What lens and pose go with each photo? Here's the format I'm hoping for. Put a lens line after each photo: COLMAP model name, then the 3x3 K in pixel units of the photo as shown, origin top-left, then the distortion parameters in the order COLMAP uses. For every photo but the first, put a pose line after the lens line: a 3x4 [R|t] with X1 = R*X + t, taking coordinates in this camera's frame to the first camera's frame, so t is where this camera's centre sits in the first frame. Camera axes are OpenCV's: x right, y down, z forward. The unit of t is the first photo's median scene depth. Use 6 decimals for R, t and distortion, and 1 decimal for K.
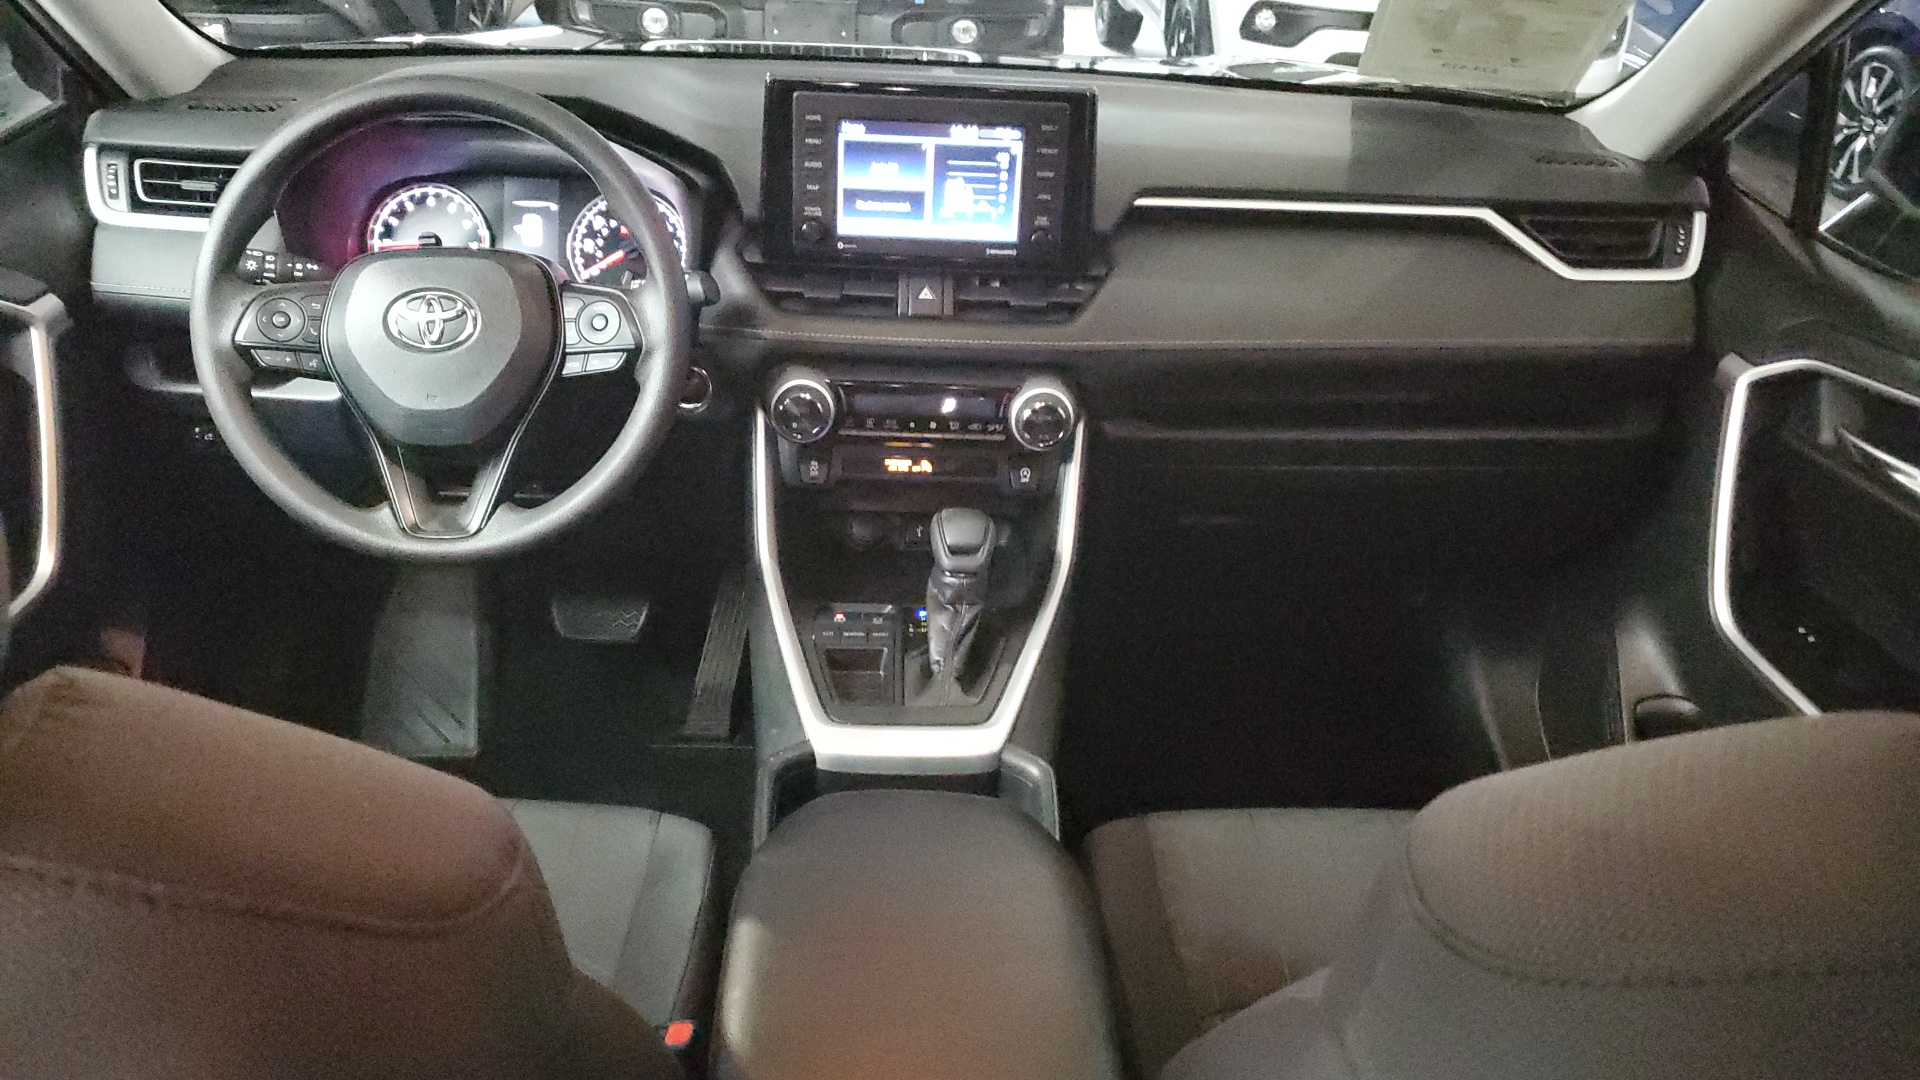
lens RADIAL K [[1590.3, 0, 963.7], [0, 1590.3, 599.5], [0, 0, 1]] dist [0.058598, -0.072057]
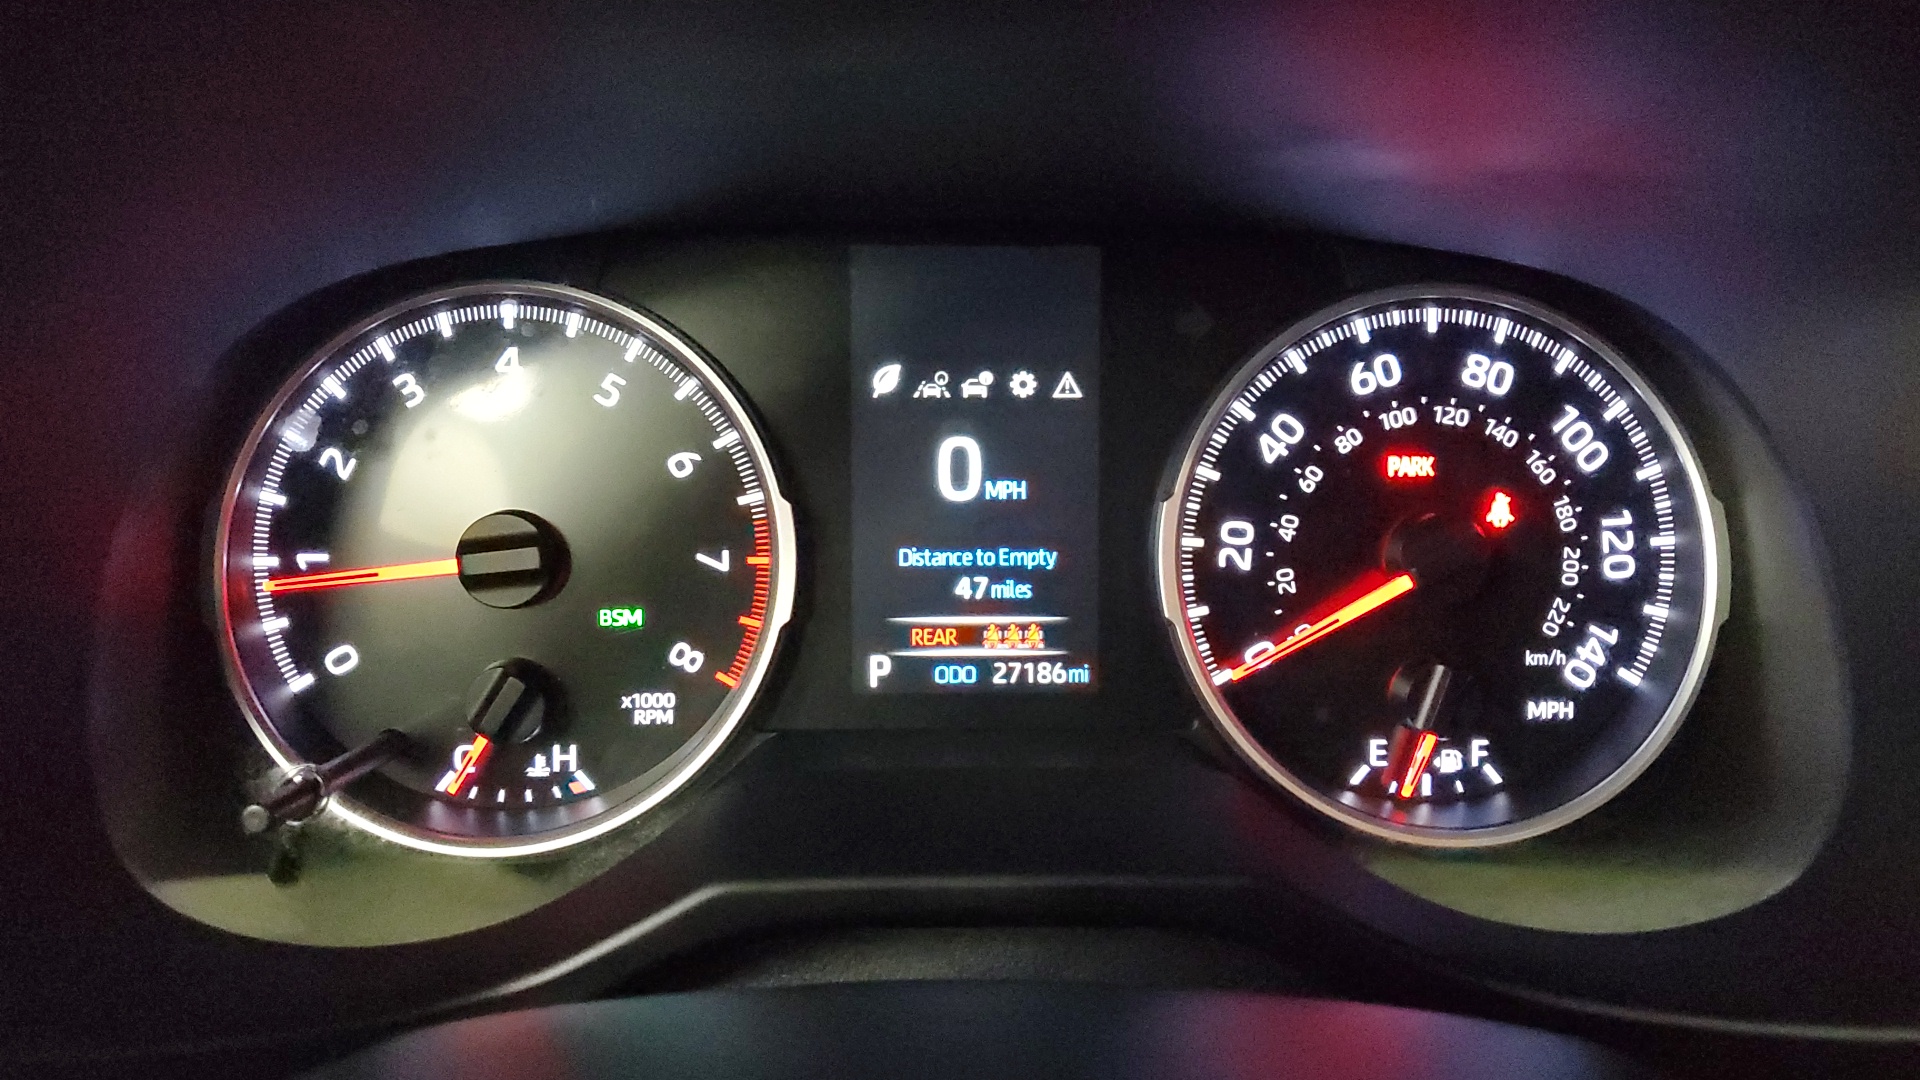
lens RADIAL K [[1590.3, 0, 944.5], [0, 1590.3, 578.7], [0, 0, 1]] dist [0.058598, -0.072057]
pose [[0.999702, -0.024291, 0.002222, -0.301368], [0.024294, 0.999704, -0.001634, -0.238253], [-0.002181, 0.001688, 0.999996, 0.859870]]
